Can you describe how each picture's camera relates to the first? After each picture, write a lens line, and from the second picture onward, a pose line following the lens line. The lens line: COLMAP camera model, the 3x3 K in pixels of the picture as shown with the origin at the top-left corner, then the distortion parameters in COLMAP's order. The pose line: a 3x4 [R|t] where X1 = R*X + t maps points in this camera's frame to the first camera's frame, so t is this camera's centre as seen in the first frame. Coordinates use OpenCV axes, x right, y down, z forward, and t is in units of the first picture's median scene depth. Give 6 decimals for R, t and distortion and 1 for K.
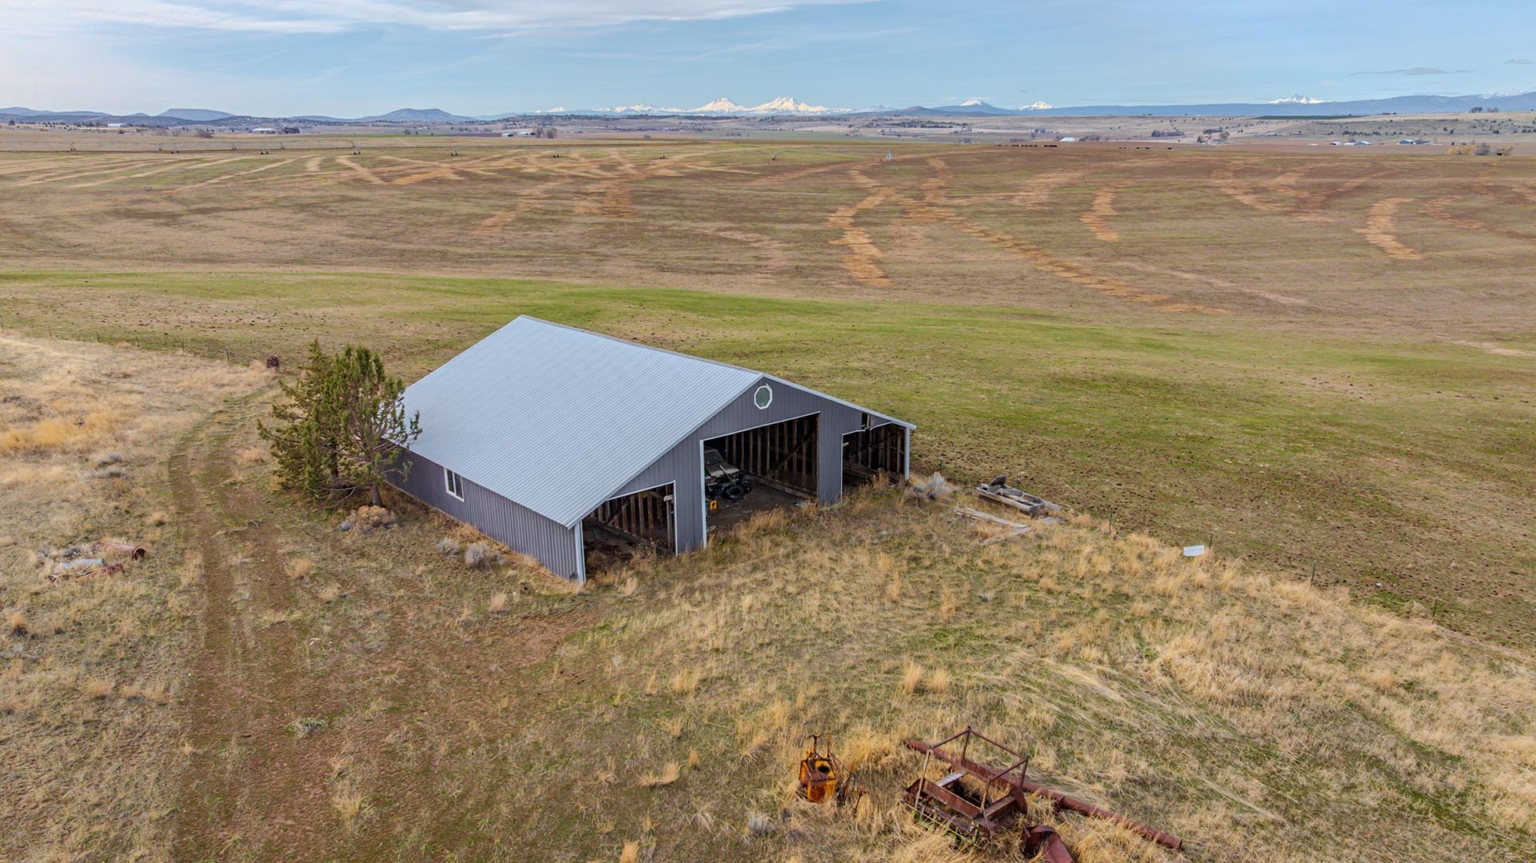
lens RADIAL K [[1060.7, 0, 768.0], [0, 1060.7, 431.5], [0, 0, 1]] dist [-0.028283, 0.041360]
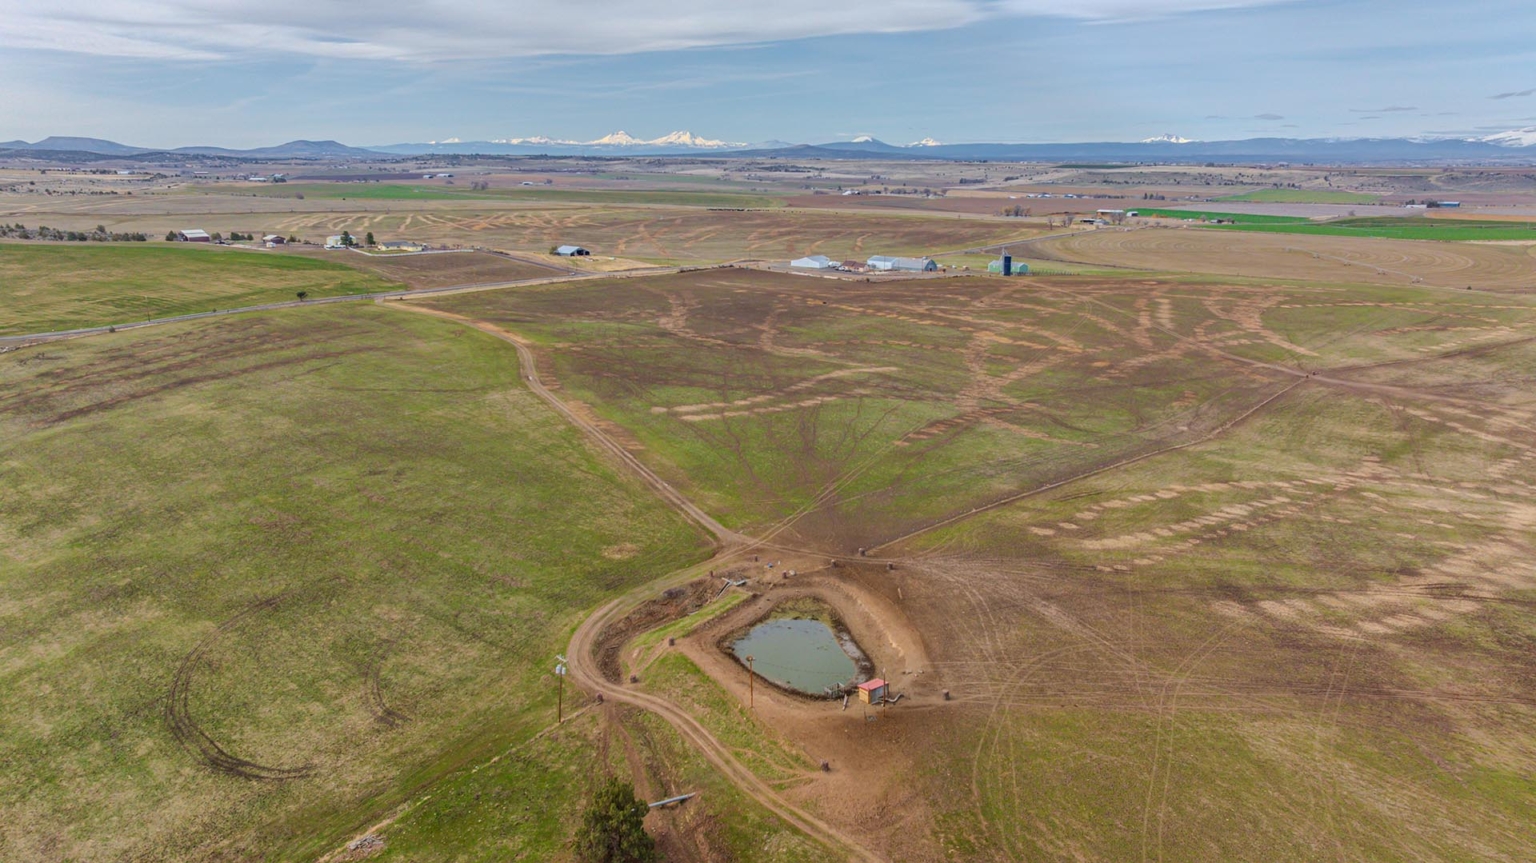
lens RADIAL K [[1060.7, 0, 768.0], [0, 1060.7, 431.5], [0, 0, 1]] dist [-0.028283, 0.041360]
pose [[0.995656, -0.014190, 0.092017, 0.011986], [0.016844, 0.999462, -0.028133, 0.029525], [-0.091569, 0.029561, 0.995360, -0.138680]]
